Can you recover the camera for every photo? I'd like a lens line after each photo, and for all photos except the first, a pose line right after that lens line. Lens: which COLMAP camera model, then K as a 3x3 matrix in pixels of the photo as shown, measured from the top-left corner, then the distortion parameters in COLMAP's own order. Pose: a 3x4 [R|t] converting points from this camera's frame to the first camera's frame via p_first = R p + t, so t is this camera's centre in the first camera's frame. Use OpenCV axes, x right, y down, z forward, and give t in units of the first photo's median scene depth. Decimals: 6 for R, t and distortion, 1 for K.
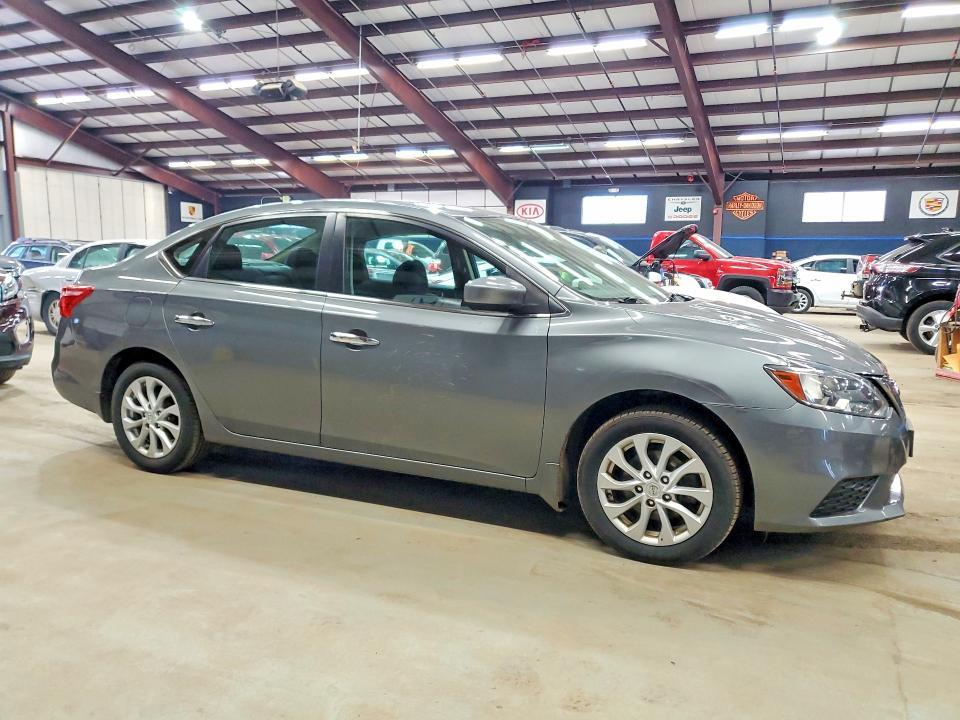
lens RADIAL K [[743.1, 0, 485.0], [0, 743.1, 363.1], [0, 0, 1]] dist [0.013782, 0.005919]
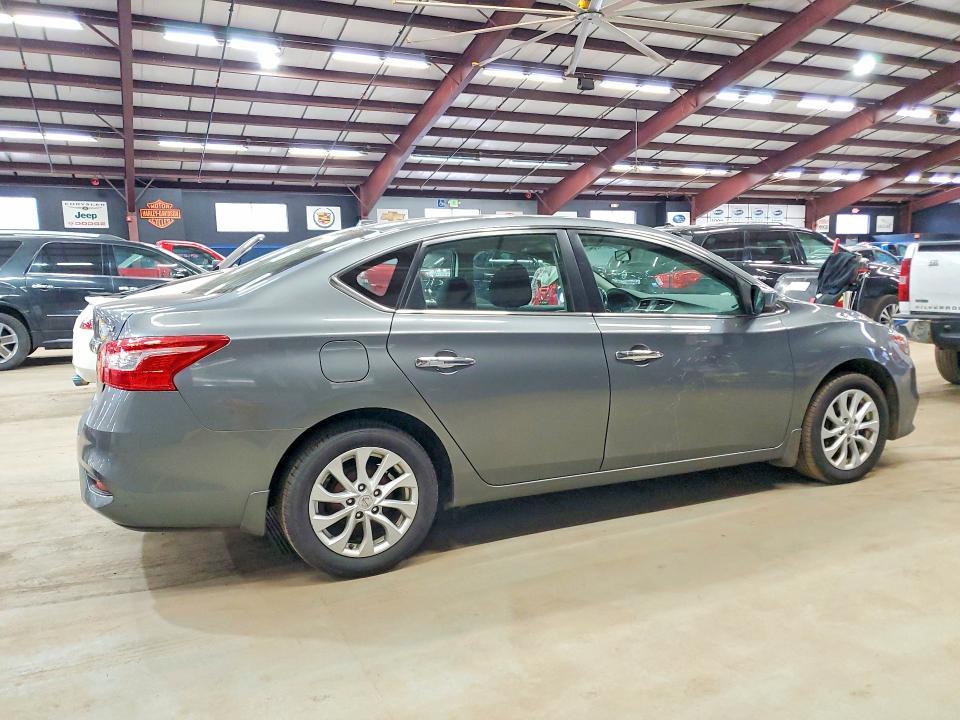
lens RADIAL K [[809.0, 0, 388.9], [0, 809.0, 356.7], [0, 0, 1]] dist [-0.079417, 0.173395]
pose [[0.628206, -0.105884, 0.770808, -0.351487], [0.128179, 0.991244, 0.031700, -0.030224], [-0.767416, 0.078887, 0.636278, 0.163860]]
